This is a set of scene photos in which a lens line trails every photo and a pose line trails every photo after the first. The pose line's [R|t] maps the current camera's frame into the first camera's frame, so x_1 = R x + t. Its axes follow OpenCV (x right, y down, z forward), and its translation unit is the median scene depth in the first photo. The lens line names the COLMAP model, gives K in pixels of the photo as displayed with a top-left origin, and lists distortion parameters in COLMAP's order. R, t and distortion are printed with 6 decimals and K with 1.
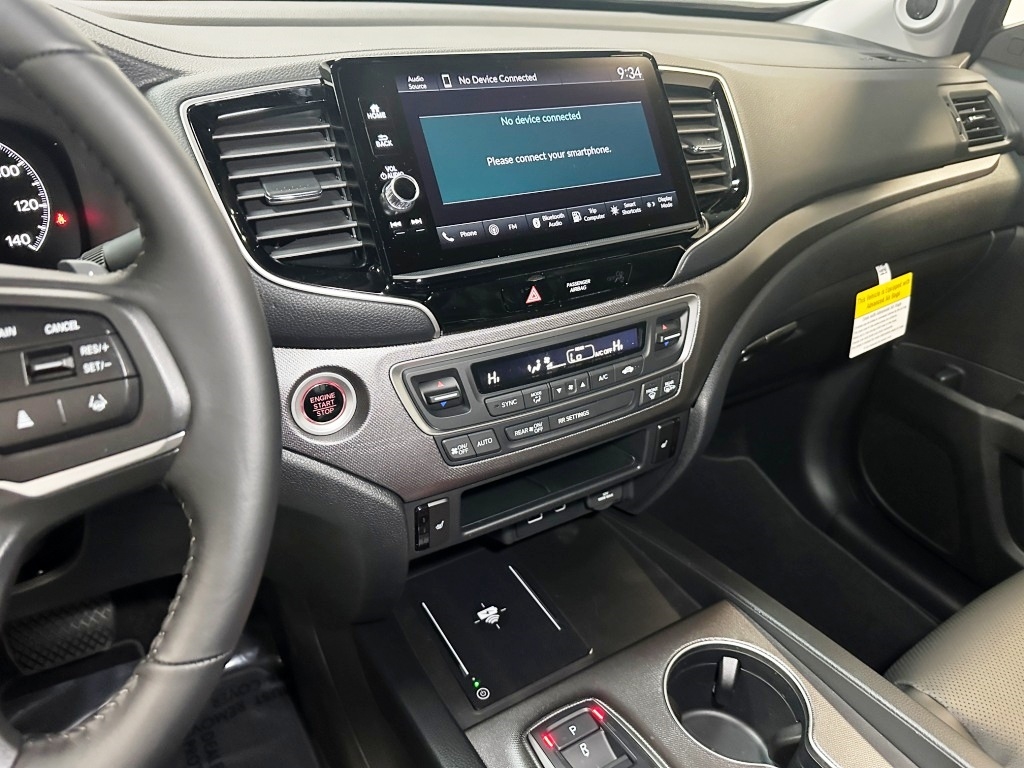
lens RADIAL K [[724.5, 0, 513.9], [0, 724.5, 383.2], [0, 0, 1]] dist [0.052945, -0.058702]
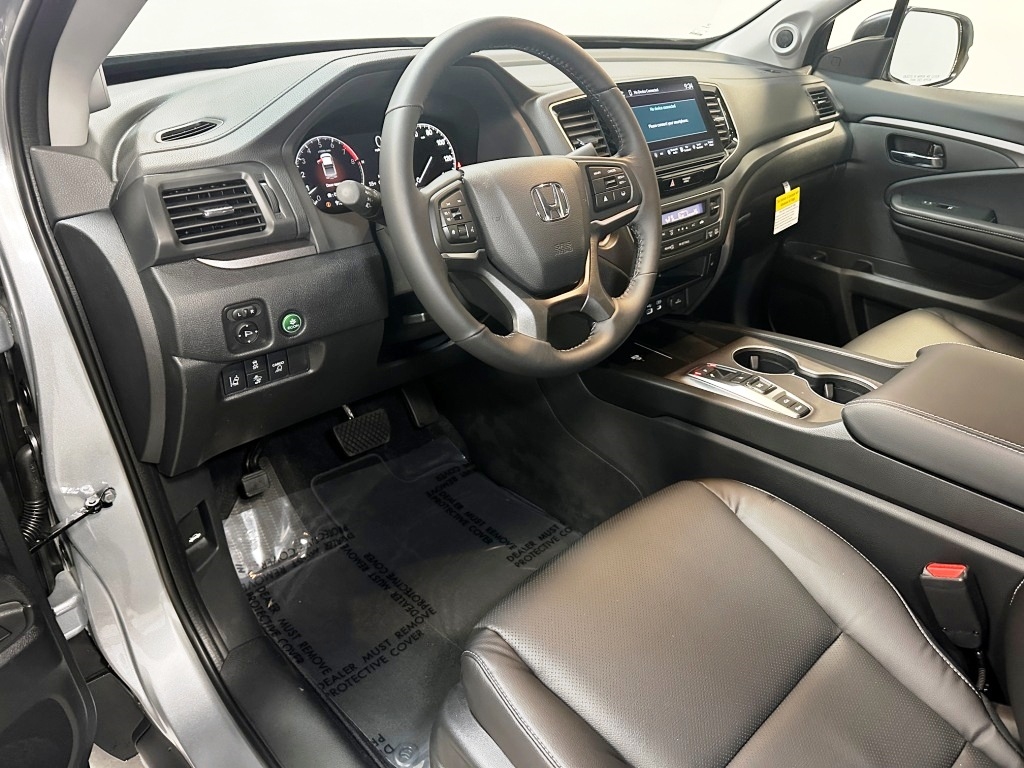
lens RADIAL K [[722.6, 0, 520.5], [0, 722.6, 390.6], [0, 0, 1]] dist [0.034523, -0.008095]
pose [[0.976382, -0.113522, 0.183825, -0.826726], [0.113768, 0.993464, 0.009244, 0.399944], [-0.183673, 0.011888, 0.982916, -1.027803]]
